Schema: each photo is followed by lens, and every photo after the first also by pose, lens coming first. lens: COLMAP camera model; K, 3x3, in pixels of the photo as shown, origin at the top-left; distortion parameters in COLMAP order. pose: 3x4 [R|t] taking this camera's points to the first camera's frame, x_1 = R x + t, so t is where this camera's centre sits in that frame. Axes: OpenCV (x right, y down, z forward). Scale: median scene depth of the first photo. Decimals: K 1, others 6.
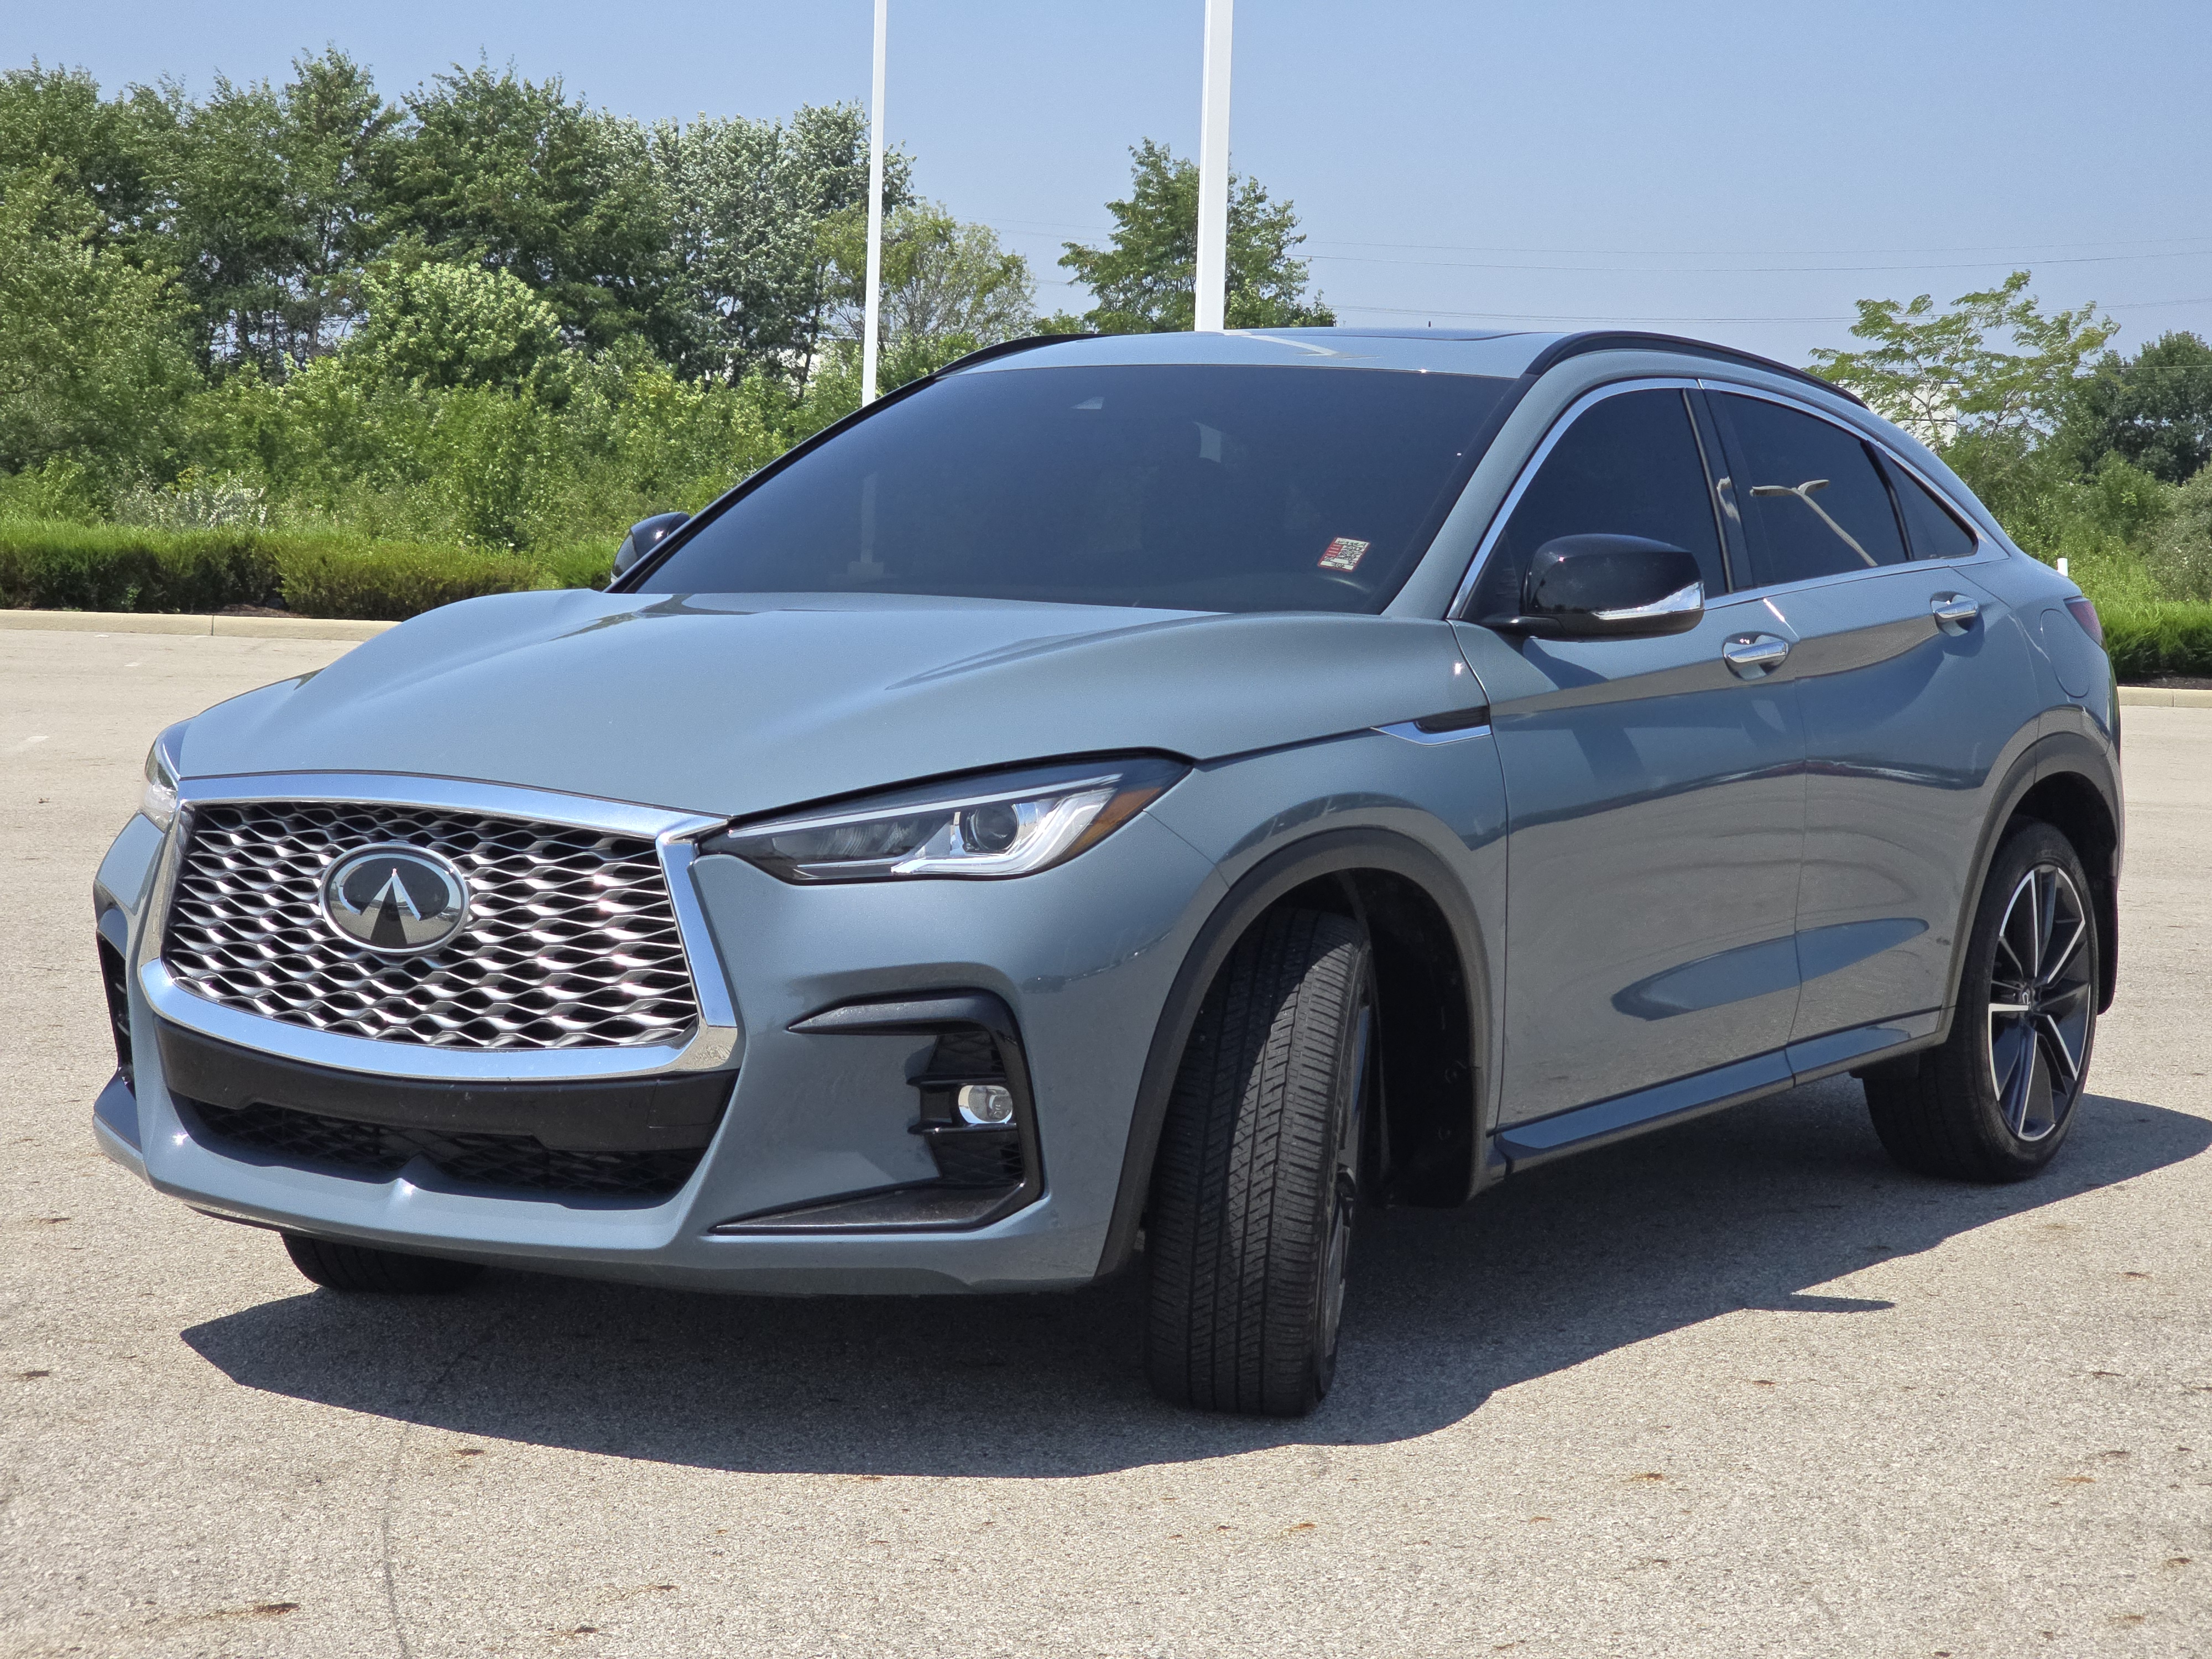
lens RADIAL K [[4479.1, 0, 1106.0], [0, 4479.1, 829.5], [0, 0, 1]] dist [-0.008095, 0.474843]
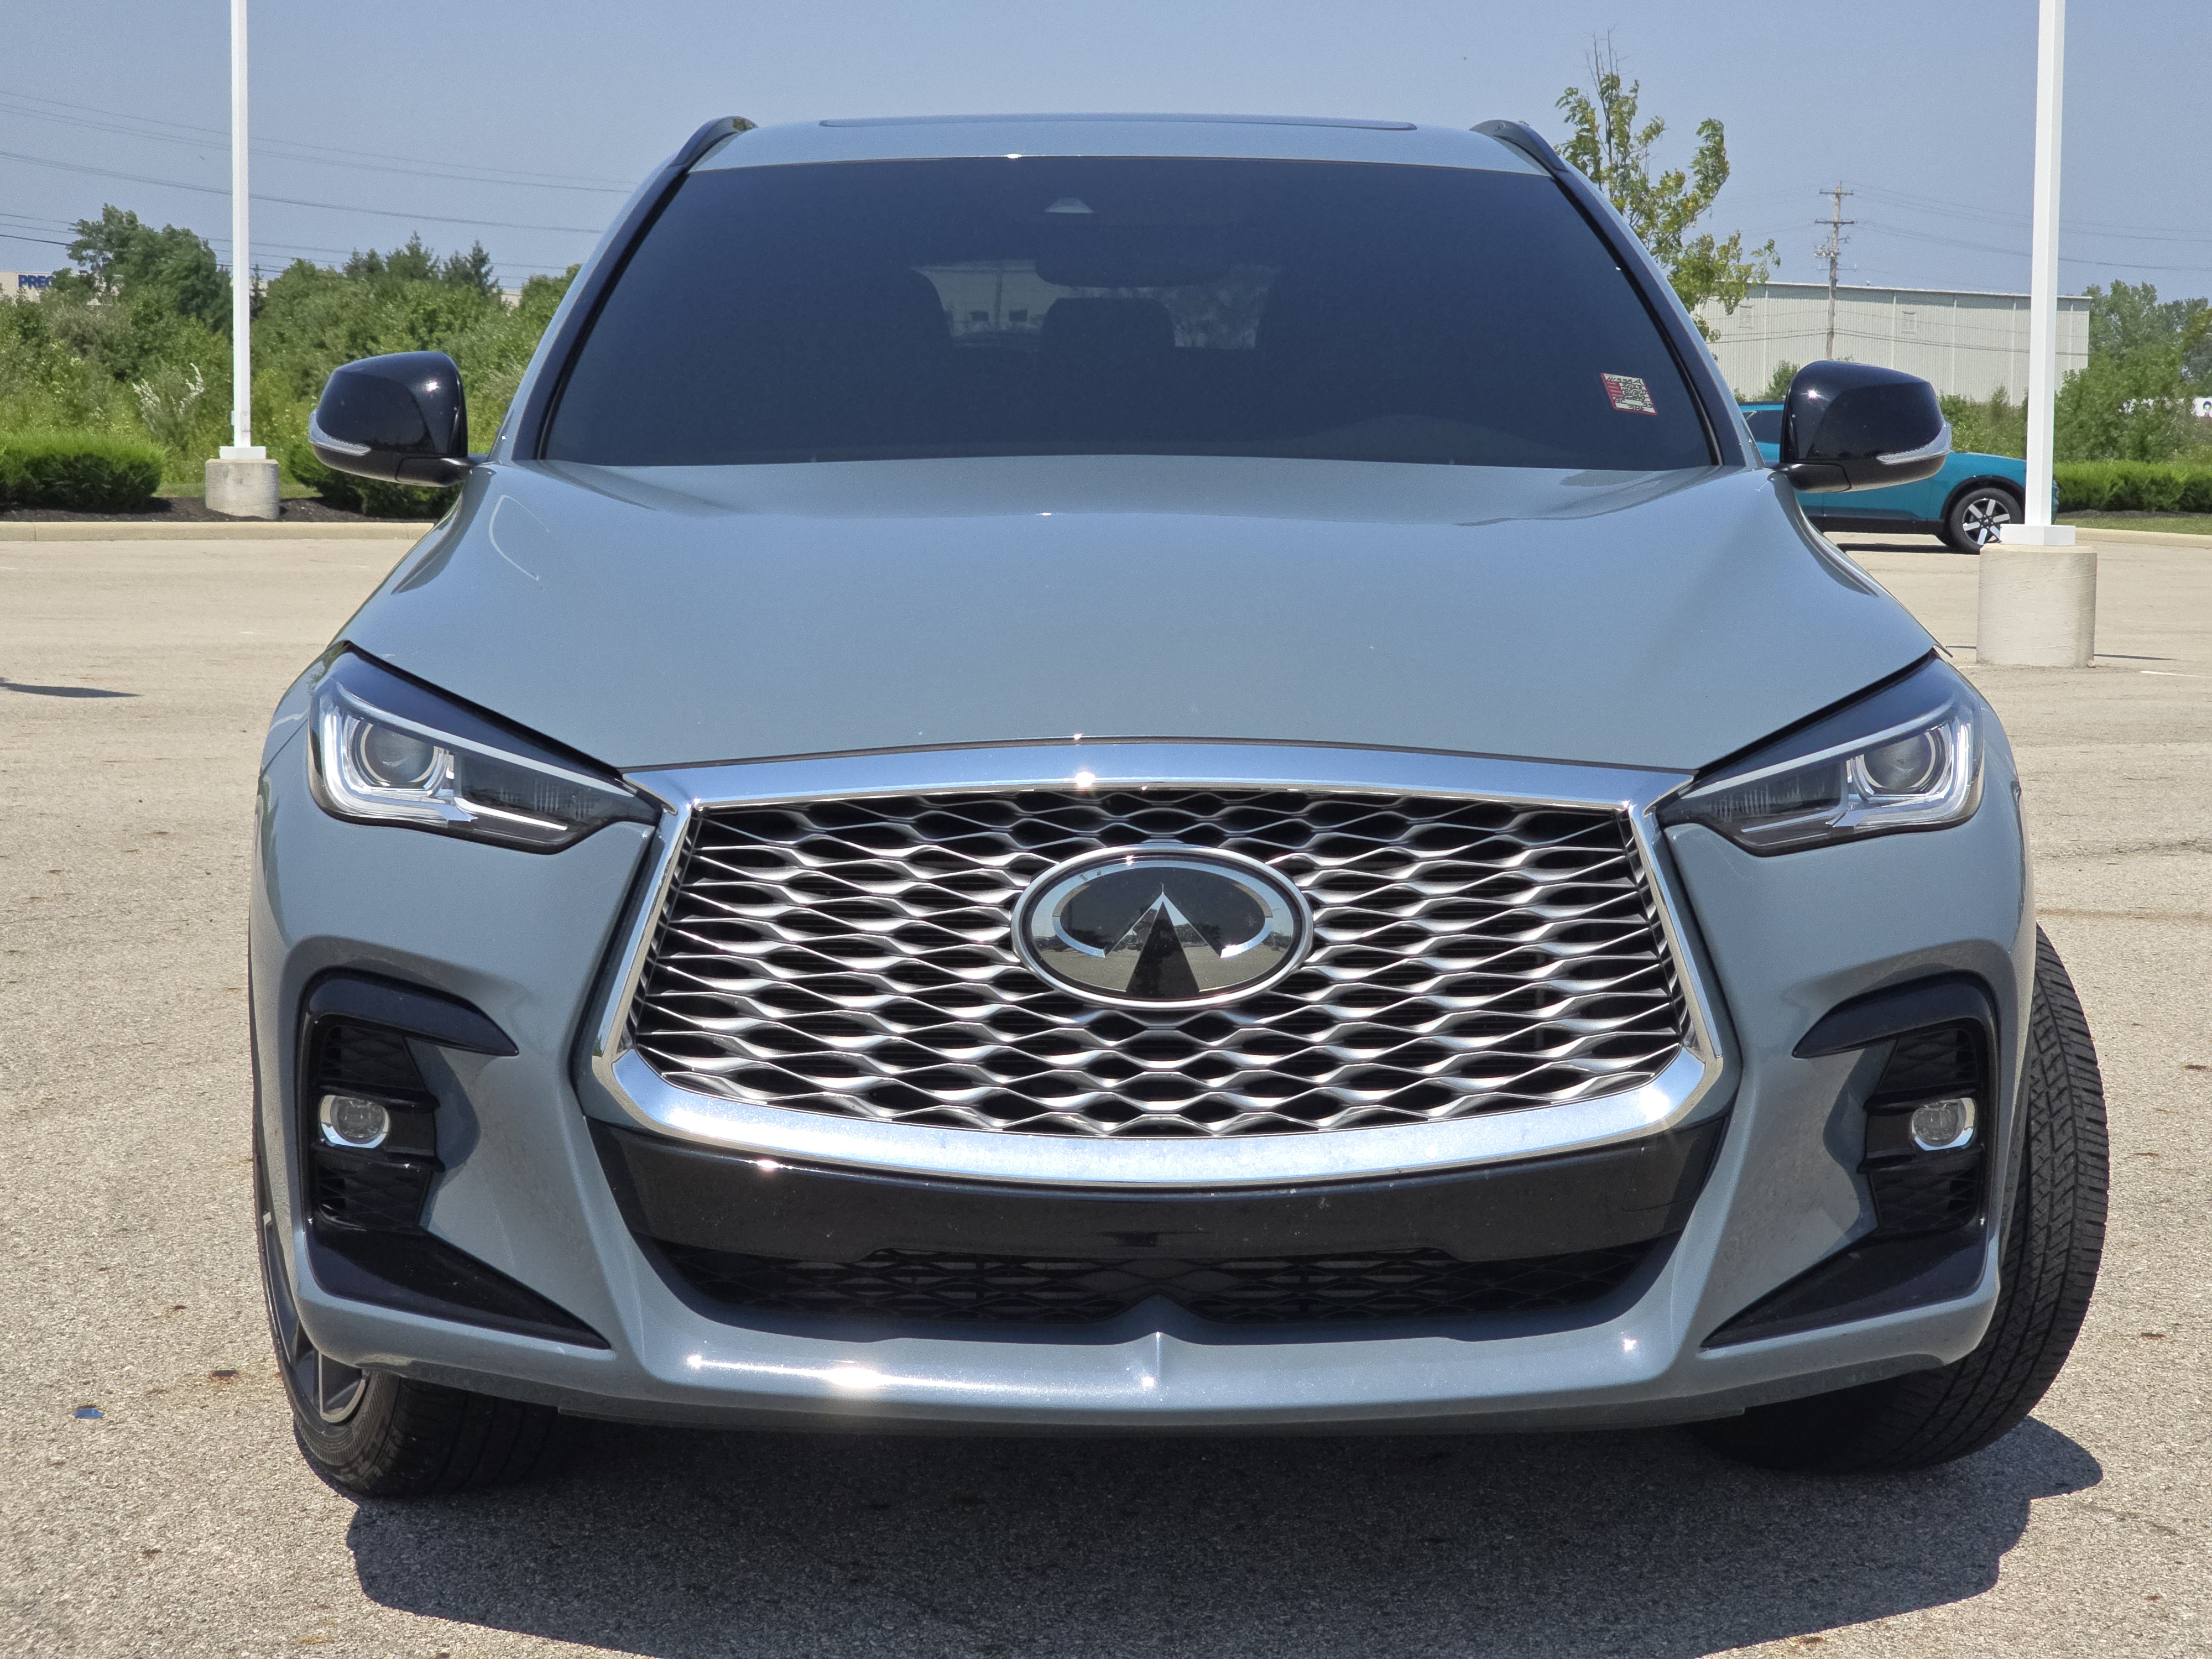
lens RADIAL K [[4479.1, 0, 1106.0], [0, 4479.1, 829.5], [0, 0, 1]] dist [-0.008095, 0.474843]
pose [[0.793257, -0.078350, 0.603825, -0.577892], [0.053842, 0.996828, 0.058611, -0.039602], [-0.606501, -0.013982, 0.794960, 0.469470]]
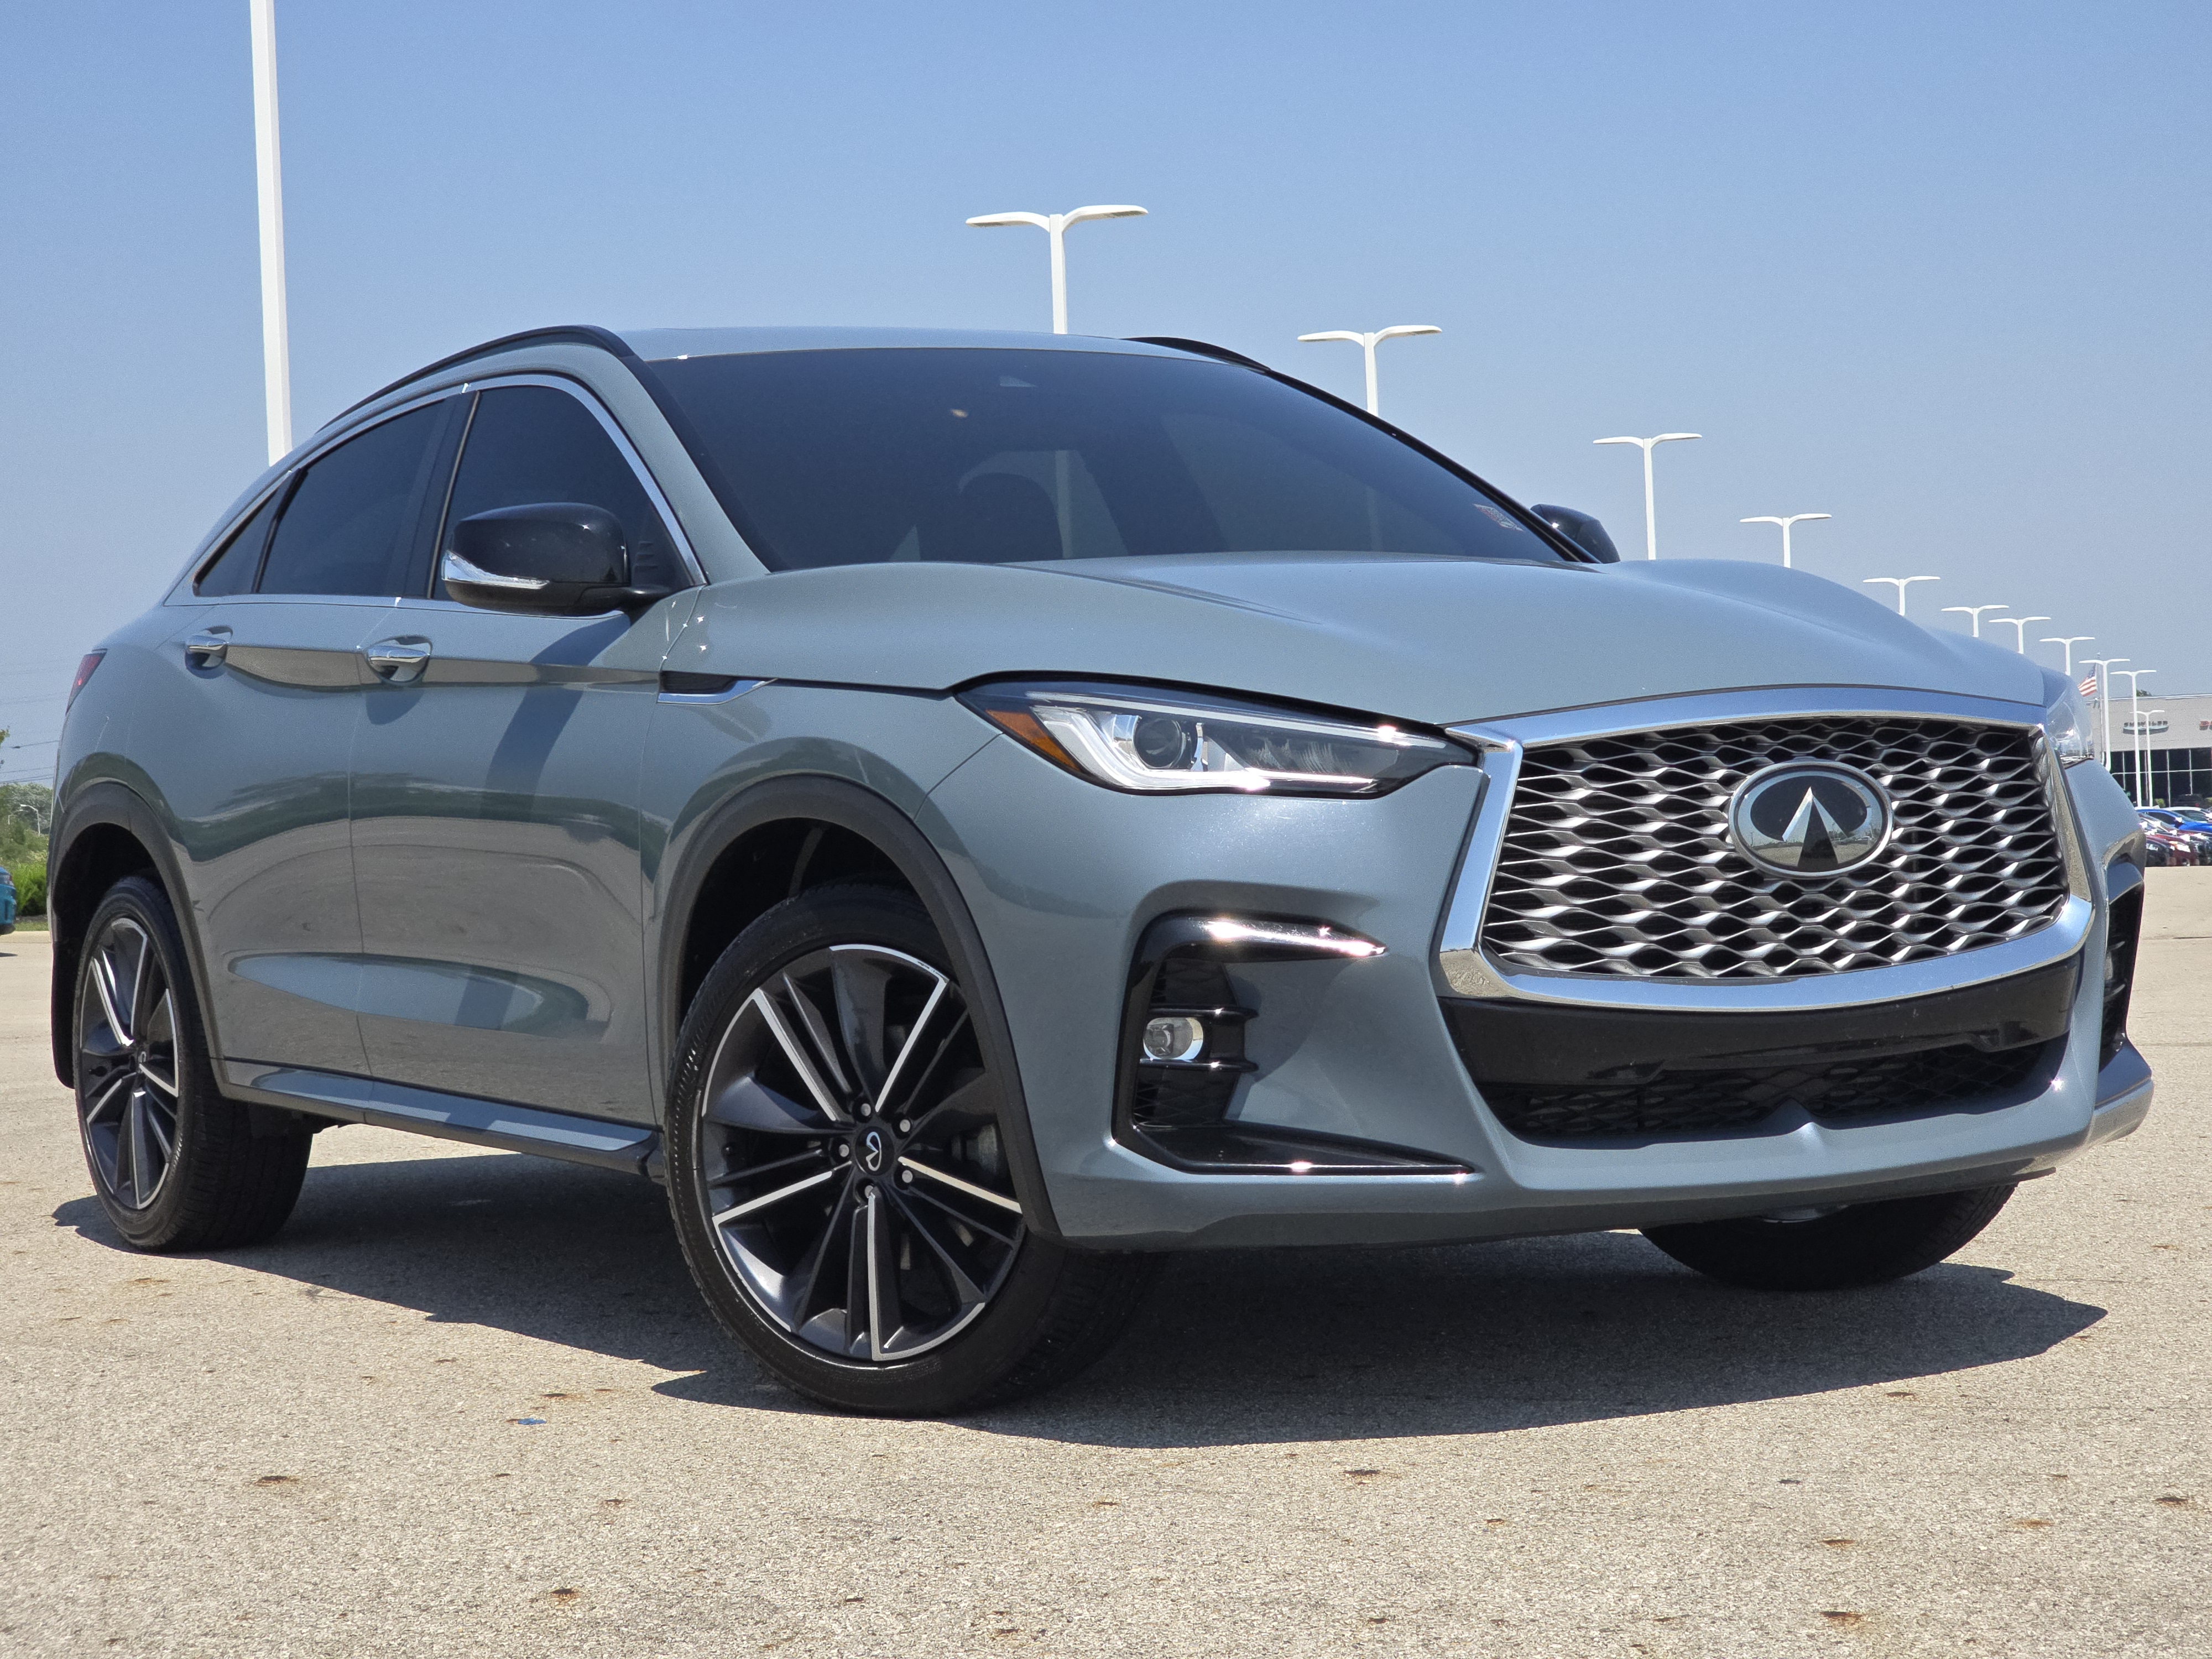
lens RADIAL K [[4479.1, 0, 1106.0], [0, 4479.1, 829.5], [0, 0, 1]] dist [-0.008095, 0.474843]
pose [[0.384962, -0.035430, 0.922252, -1.088002], [0.122110, 0.992433, -0.012845, 0.011853], [-0.914819, 0.117561, 0.386376, 0.778168]]
